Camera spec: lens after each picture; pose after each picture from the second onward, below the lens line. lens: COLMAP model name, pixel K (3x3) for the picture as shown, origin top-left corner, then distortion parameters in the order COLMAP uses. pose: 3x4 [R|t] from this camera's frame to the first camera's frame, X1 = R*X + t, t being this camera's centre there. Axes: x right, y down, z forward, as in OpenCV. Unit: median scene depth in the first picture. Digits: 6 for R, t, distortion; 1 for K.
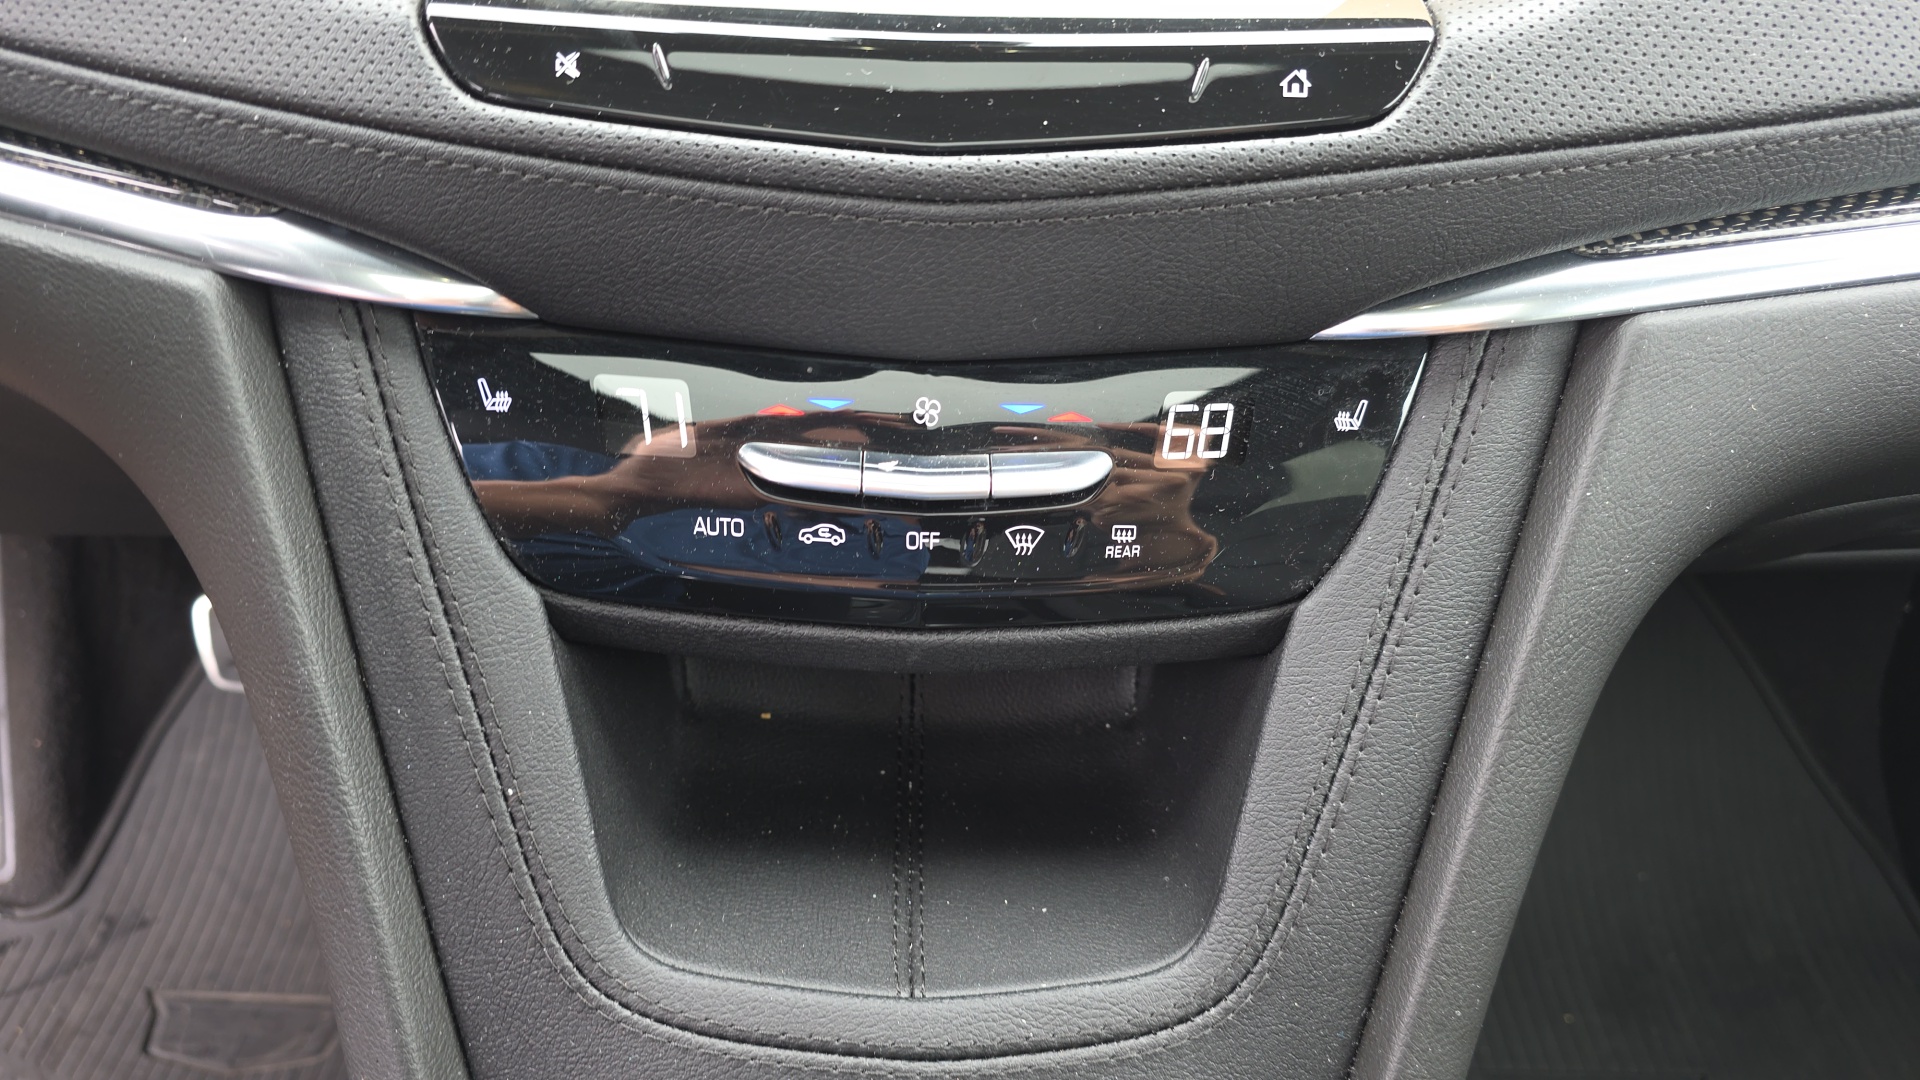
lens RADIAL K [[1345.6, 0, 942.0], [0, 1345.6, 546.3], [0, 0, 1]] dist [0.029362, -0.059650]
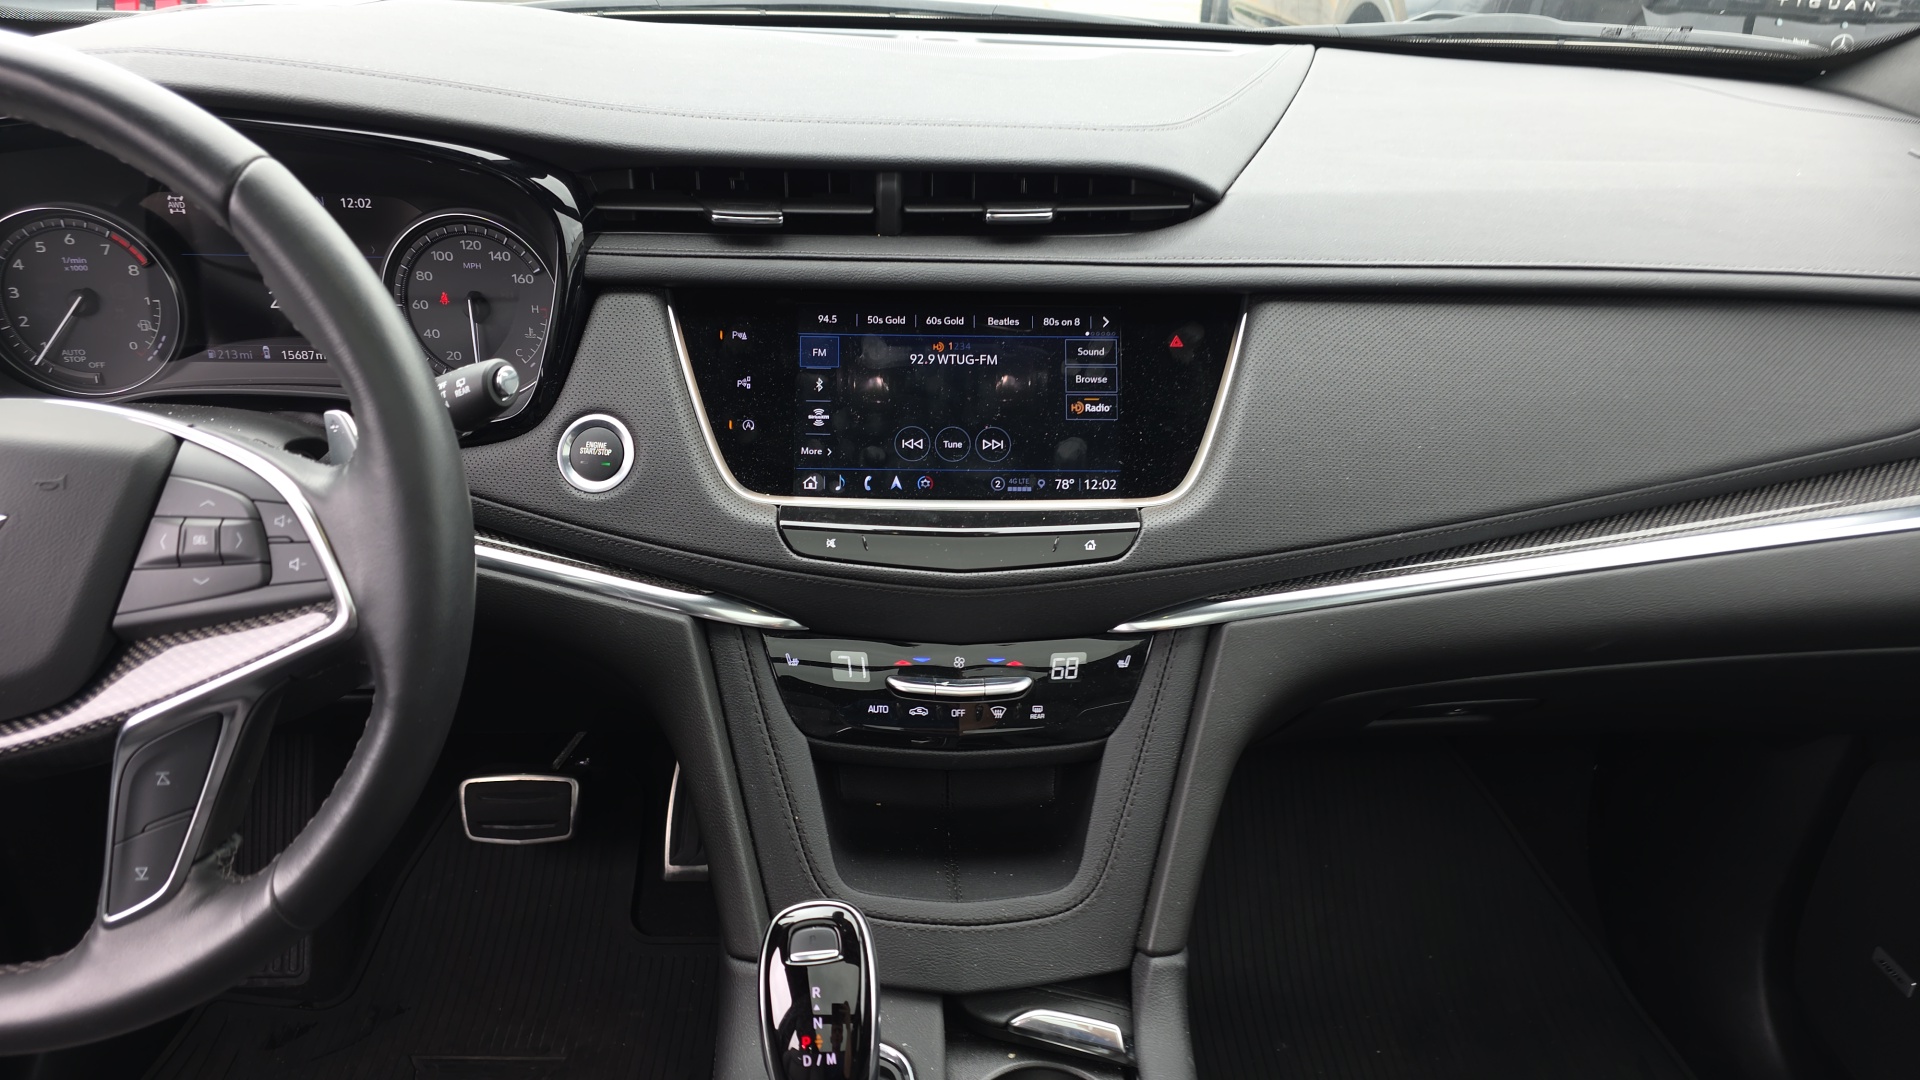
lens RADIAL K [[1301.8, 0, 949.0], [0, 1301.8, 579.5], [0, 0, 1]] dist [0.070435, -0.073086]
pose [[0.999636, -0.015554, 0.022048, -0.085665], [0.018462, 0.990186, -0.138528, 0.088983], [-0.019677, 0.138885, 0.990113, -1.529428]]
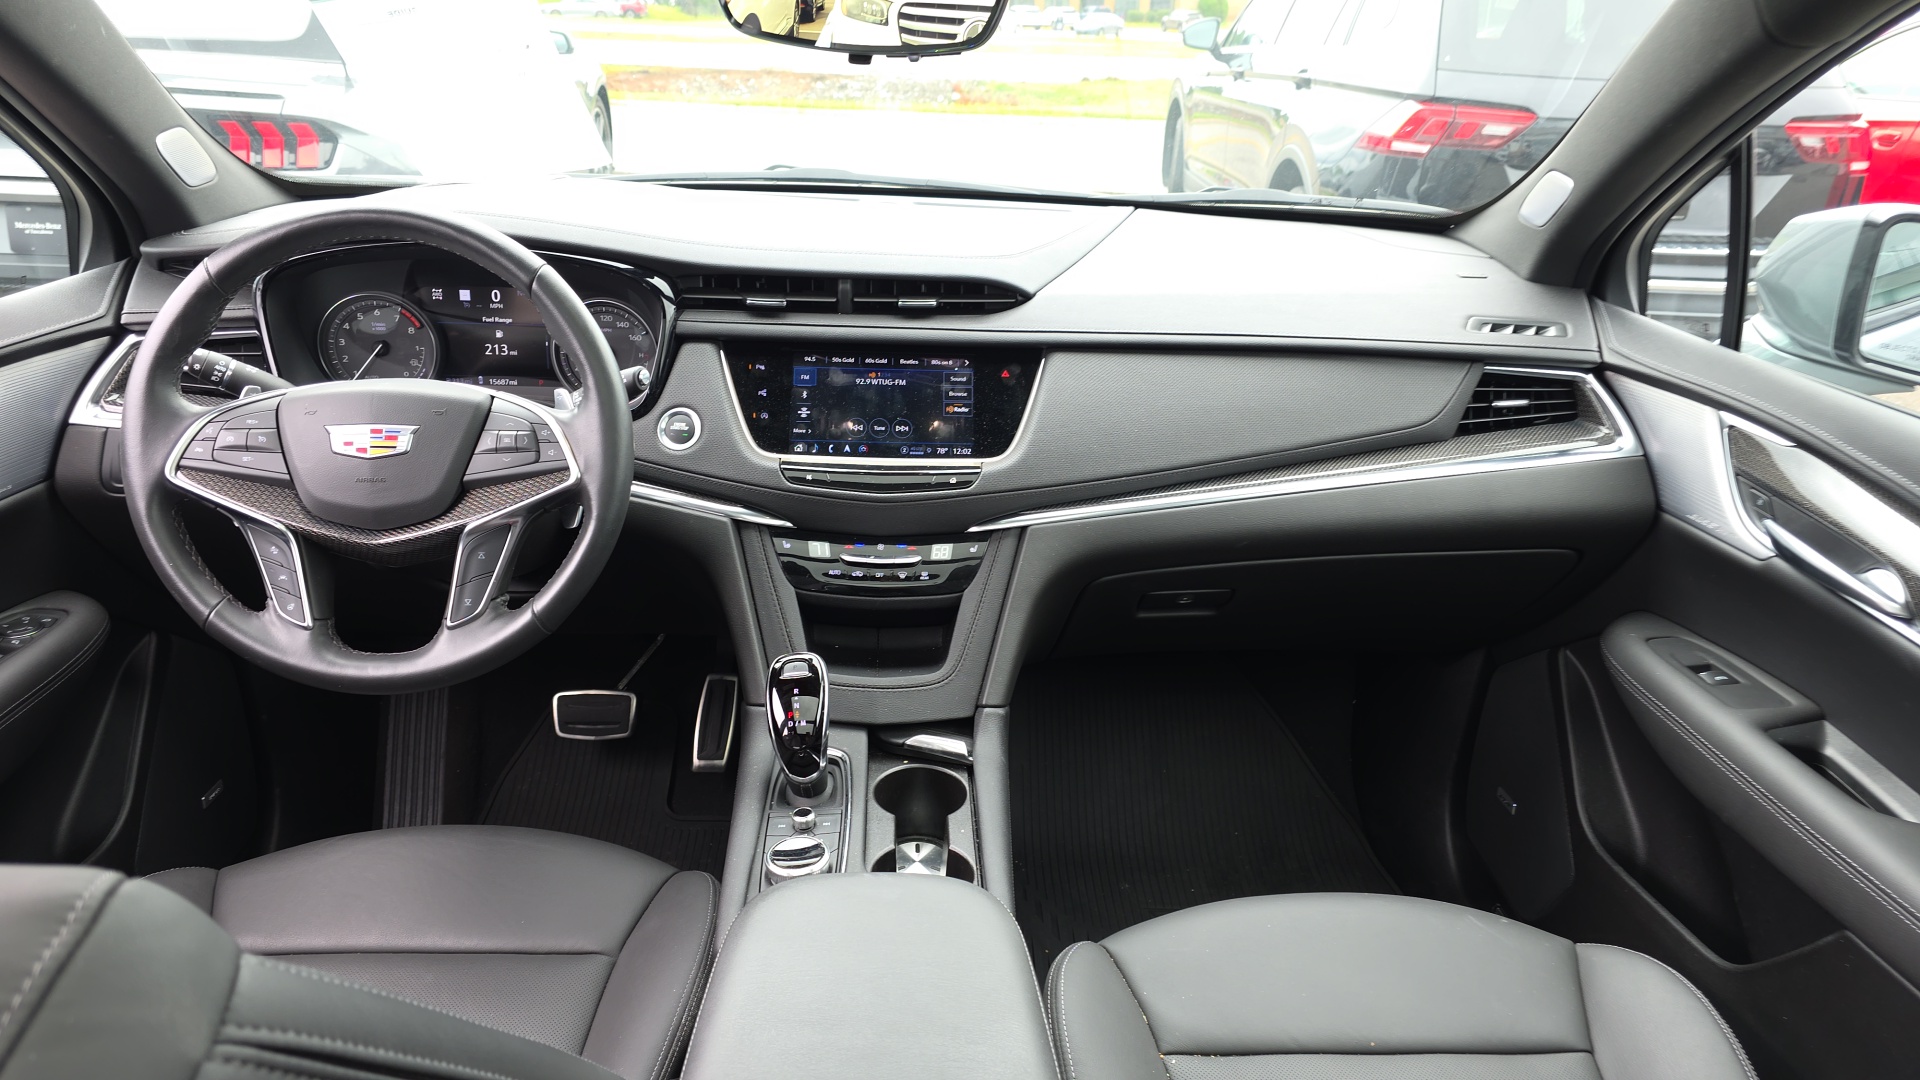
lens RADIAL K [[1318.9, 0, 959.5], [0, 1318.9, 574.1], [0, 0, 1]] dist [0.089213, -0.098348]
pose [[0.999517, -0.005982, 0.030504, 0.123285], [0.012998, 0.971831, -0.235321, 1.076706], [-0.028237, 0.235604, 0.971439, -3.440560]]
